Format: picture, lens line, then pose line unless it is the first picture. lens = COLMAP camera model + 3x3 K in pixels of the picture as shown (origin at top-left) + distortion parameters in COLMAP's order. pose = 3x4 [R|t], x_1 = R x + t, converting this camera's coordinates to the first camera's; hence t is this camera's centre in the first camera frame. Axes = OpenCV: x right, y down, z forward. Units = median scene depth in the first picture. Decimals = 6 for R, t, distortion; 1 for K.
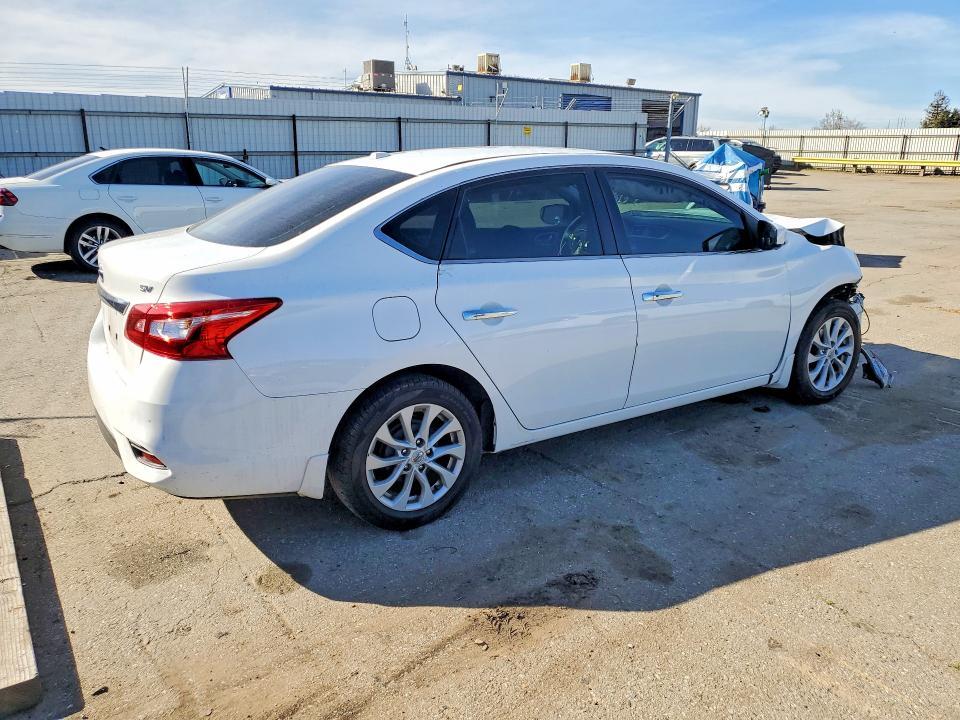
lens RADIAL K [[758.8, 0, 479.8], [0, 758.8, 372.4], [0, 0, 1]] dist [0.014013, -0.000385]
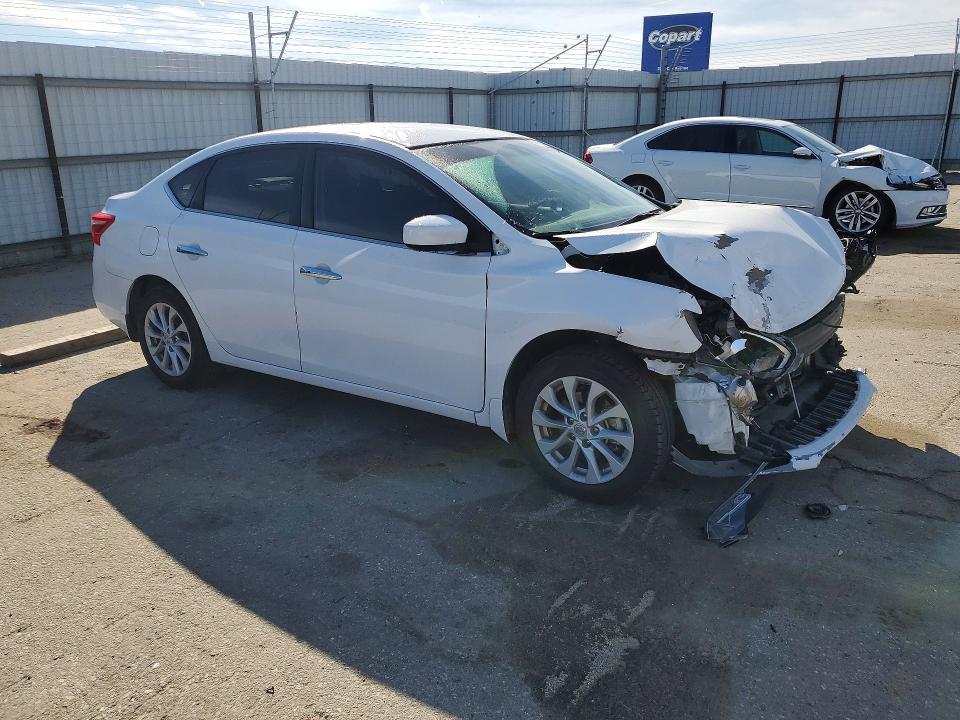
lens RADIAL K [[743.8, 0, 485.9], [0, 743.8, 358.3], [0, 0, 1]] dist [0.005395, 0.002078]
pose [[0.380431, 0.267240, -0.885356, 1.052291], [-0.234402, 0.953941, 0.187221, -0.198052], [0.894611, 0.136305, 0.425550, 0.675223]]
